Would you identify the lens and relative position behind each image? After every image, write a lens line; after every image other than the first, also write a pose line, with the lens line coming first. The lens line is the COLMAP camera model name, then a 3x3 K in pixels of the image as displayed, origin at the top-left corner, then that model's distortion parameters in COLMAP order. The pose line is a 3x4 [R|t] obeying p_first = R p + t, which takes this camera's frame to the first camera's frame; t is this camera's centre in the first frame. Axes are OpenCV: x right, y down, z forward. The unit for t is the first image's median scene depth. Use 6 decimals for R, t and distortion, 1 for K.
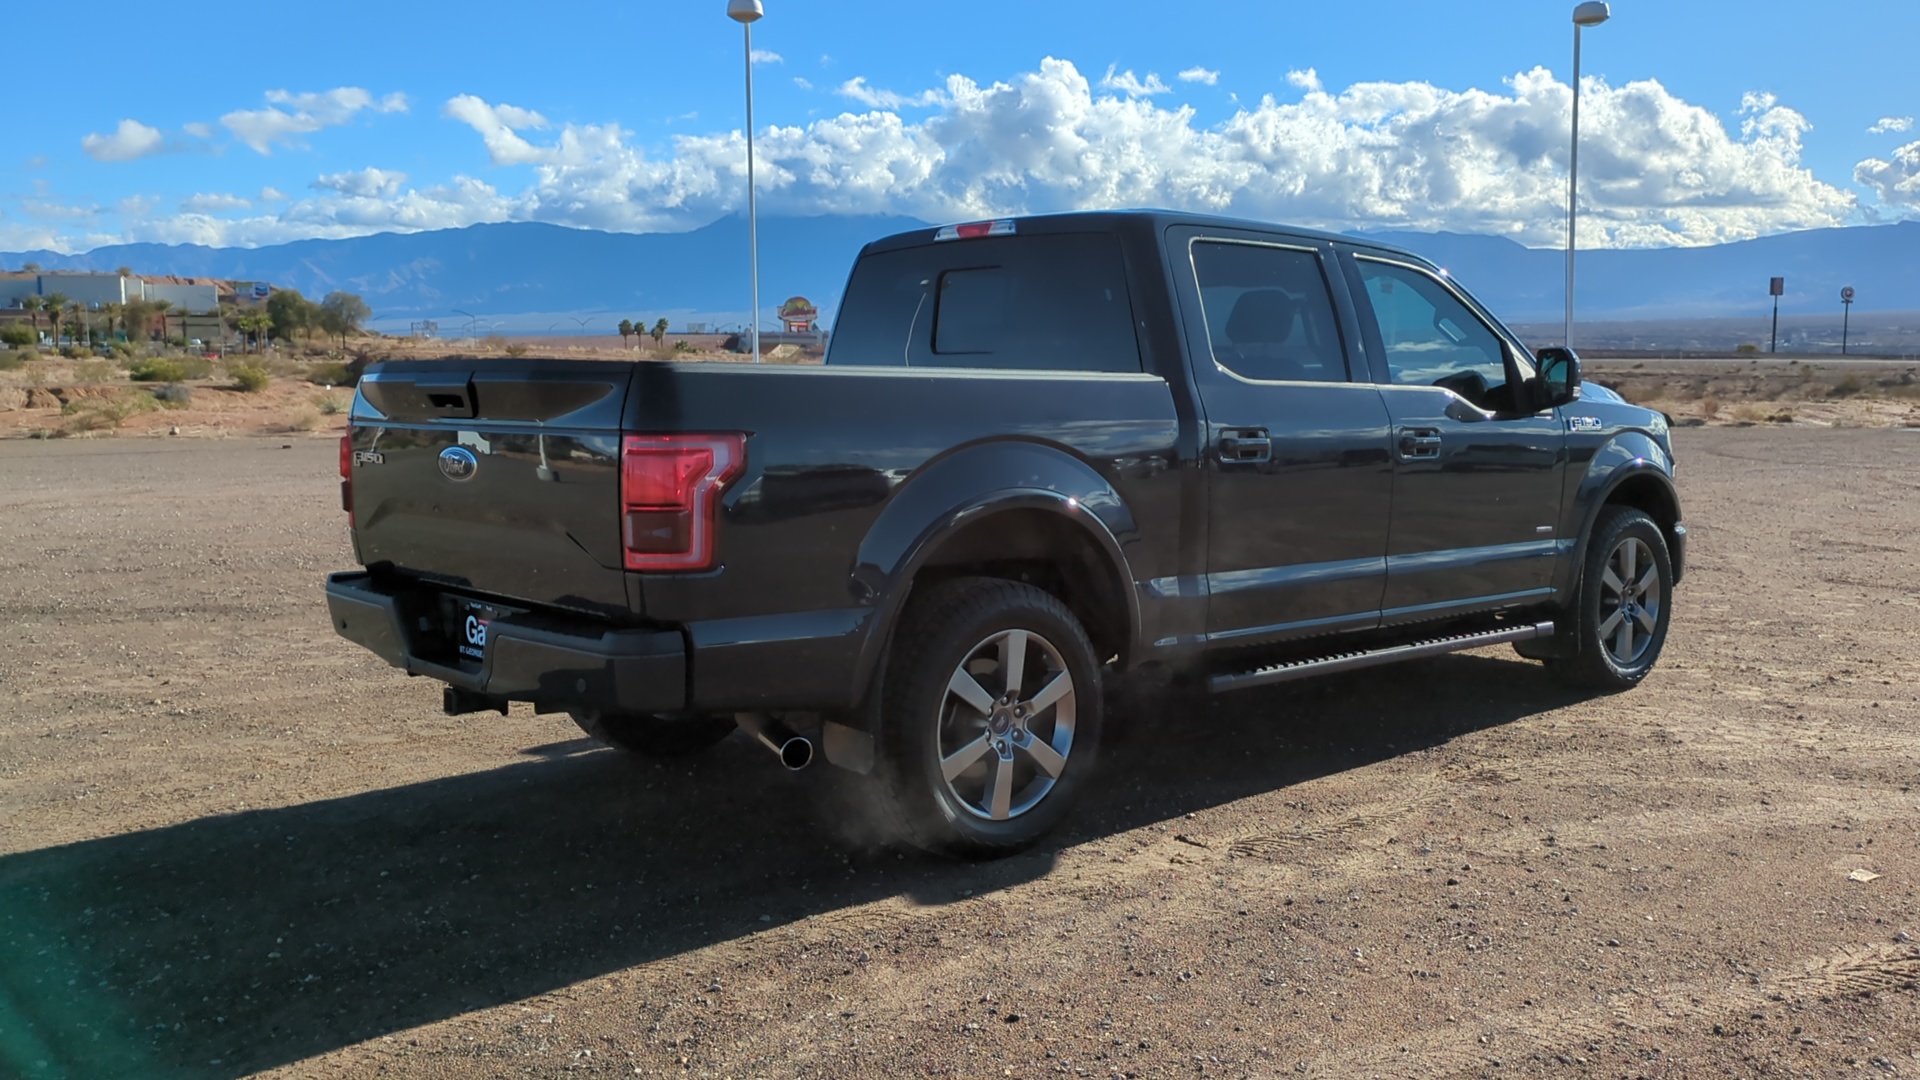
lens RADIAL K [[1650.2, 0, 969.5], [0, 1650.2, 544.5], [0, 0, 1]] dist [0.060962, -0.078075]
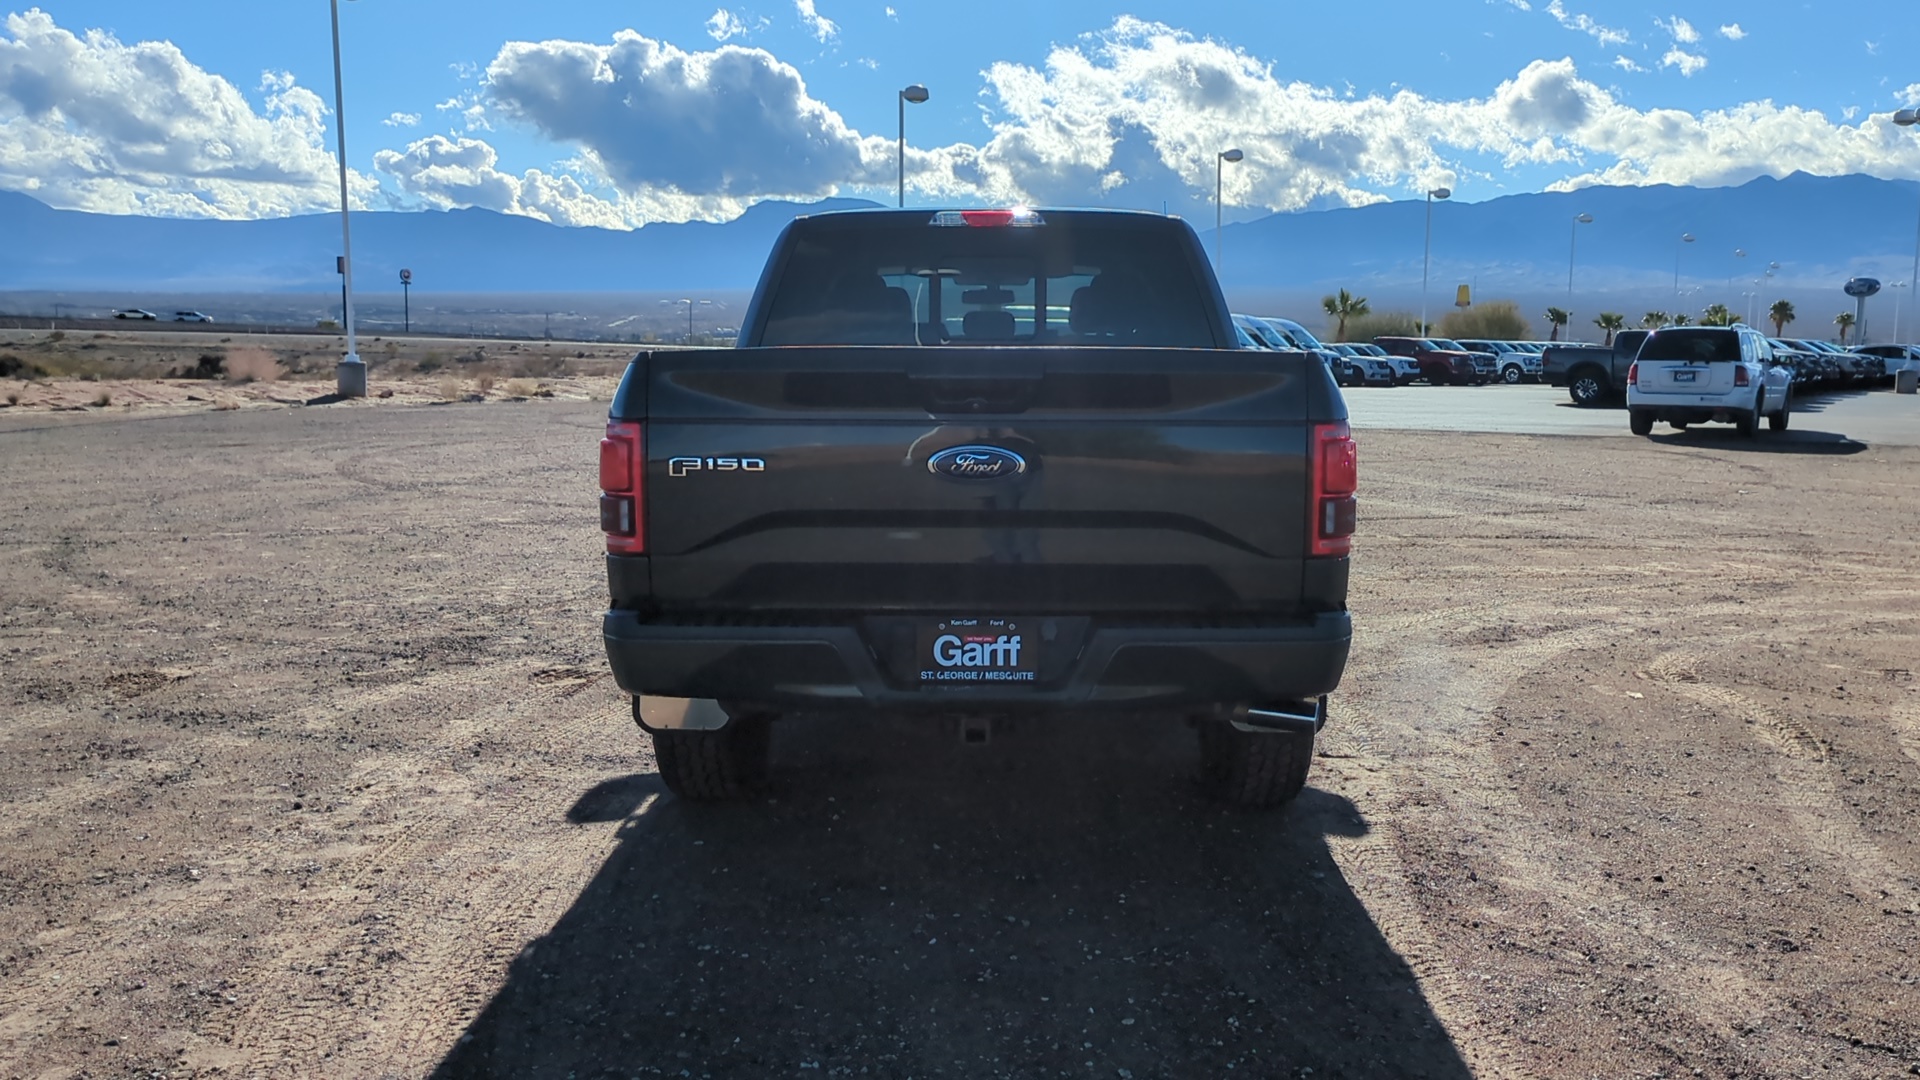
lens RADIAL K [[1650.2, 0, 993.7], [0, 1650.2, 538.7], [0, 0, 1]] dist [0.060962, -0.078075]
pose [[0.683505, -0.076094, 0.725968, -0.885643], [0.067857, 0.996869, 0.040601, -0.041165], [-0.726785, 0.021511, 0.686528, 0.359124]]
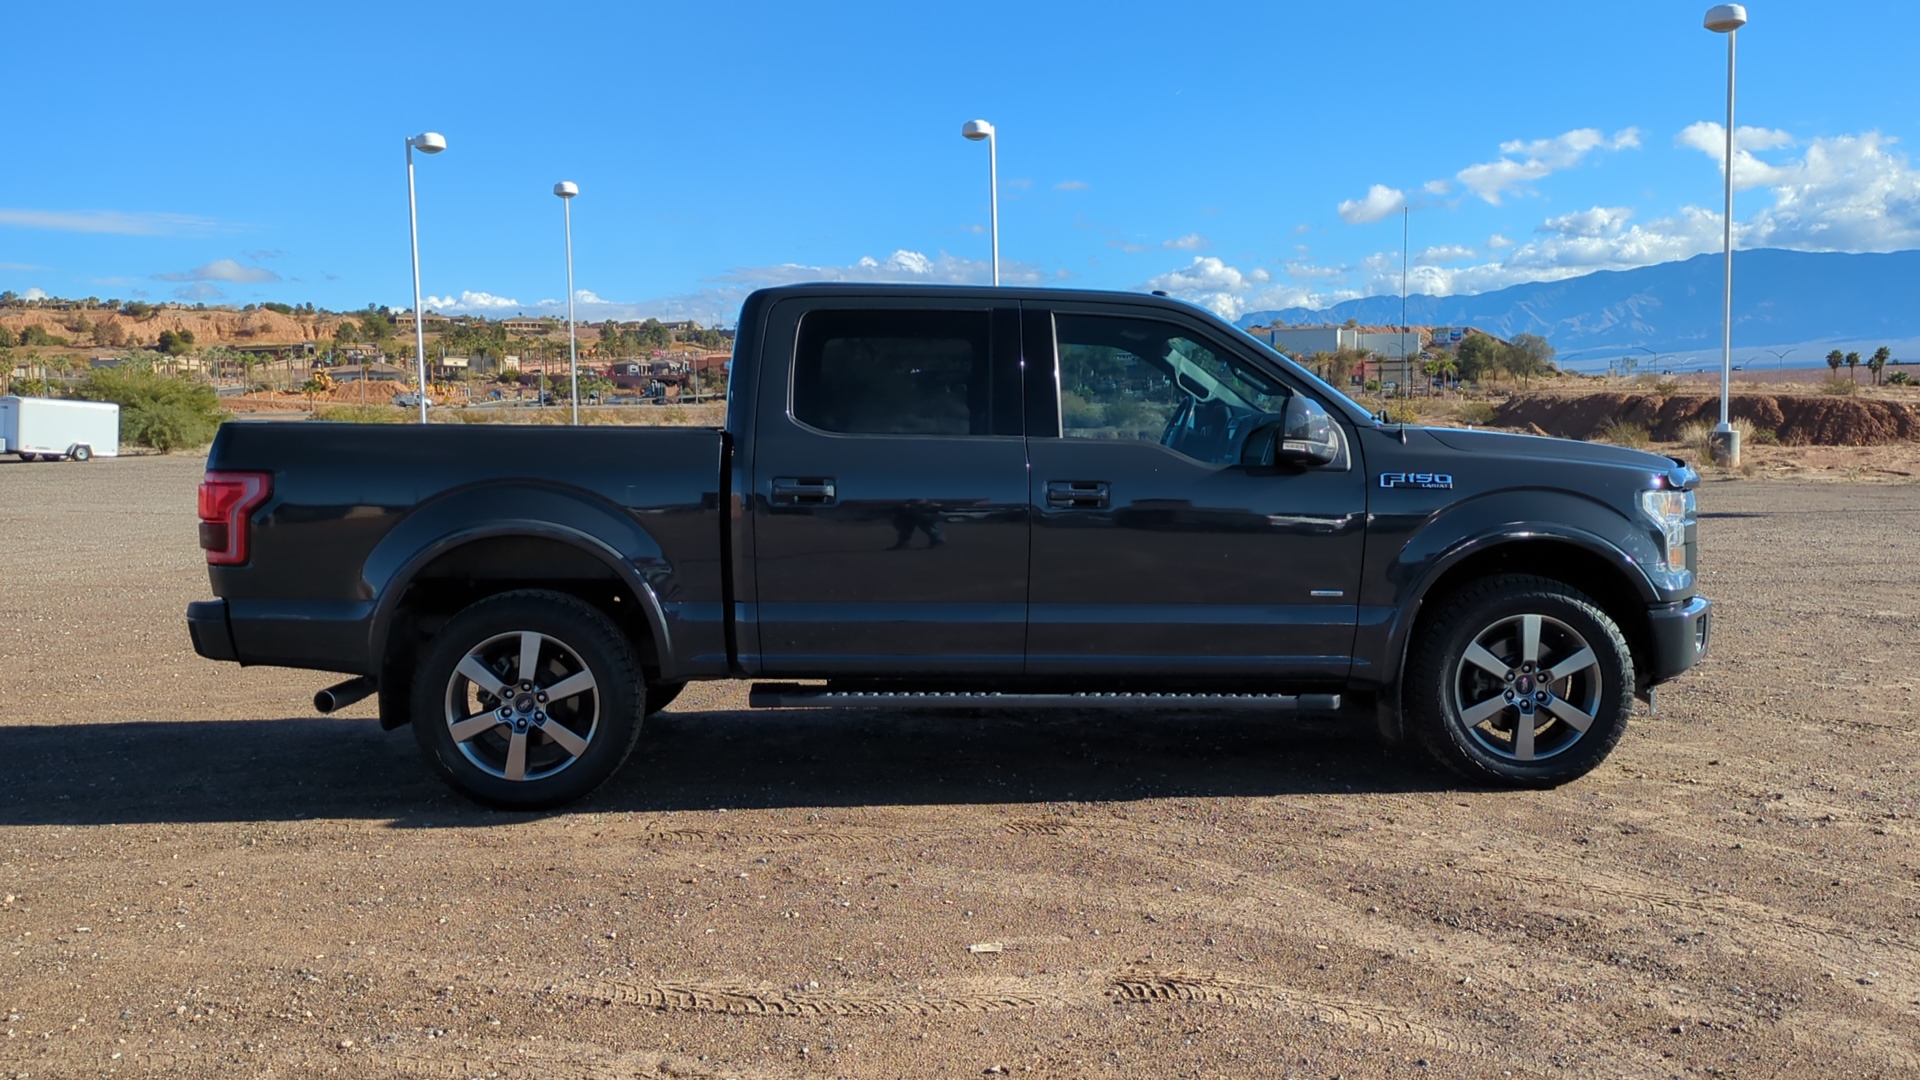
lens RADIAL K [[1650.2, 0, 970.2], [0, 1650.2, 542.7], [0, 0, 1]] dist [0.060962, -0.078075]
pose [[0.767697, 0.043155, -0.639358, 1.046507], [-0.058797, 0.998265, -0.003220, -0.029912], [0.638110, 0.040065, 0.768902, 0.231936]]
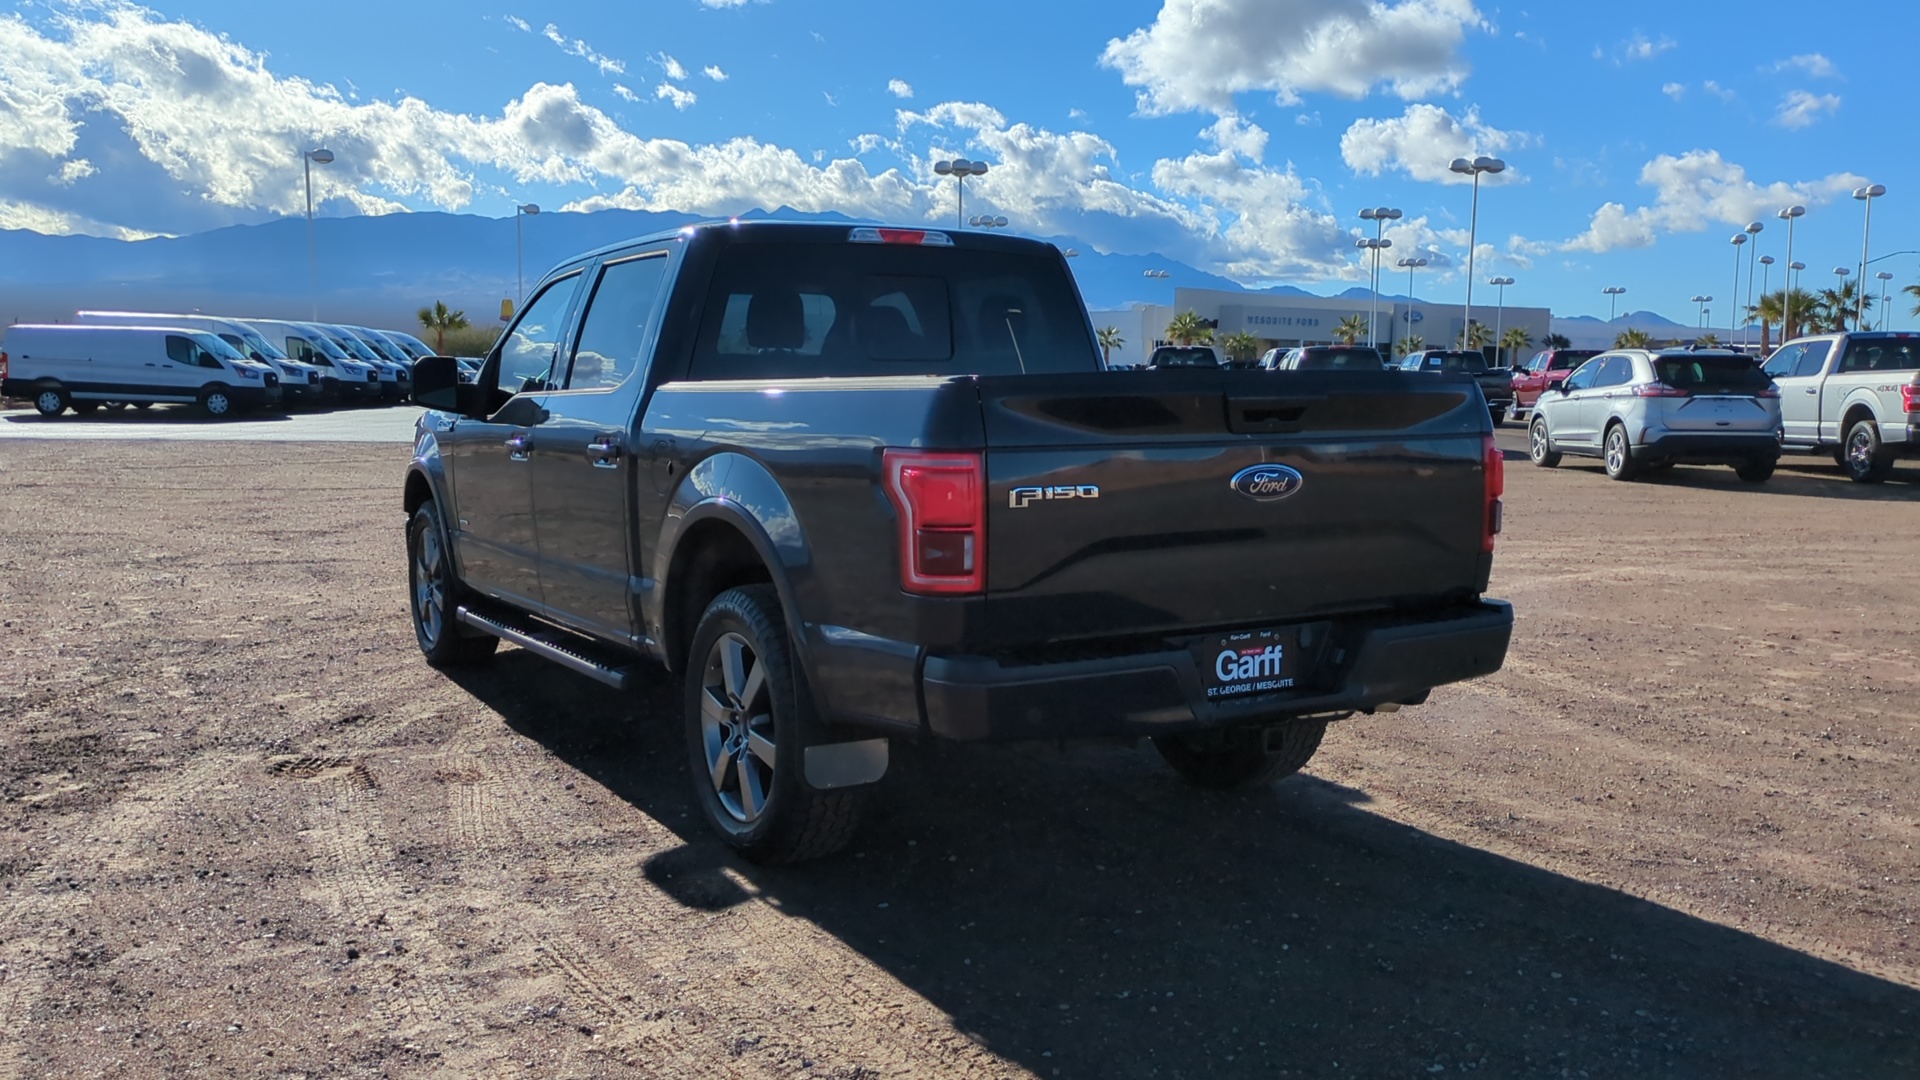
lens RADIAL K [[1650.2, 0, 975.8], [0, 1650.2, 541.8], [0, 0, 1]] dist [0.060962, -0.078075]
pose [[0.185556, -0.097764, 0.977758, -1.161894], [0.095310, 0.992137, 0.081114, -0.099400], [-0.978000, 0.078139, 0.193415, 0.920856]]
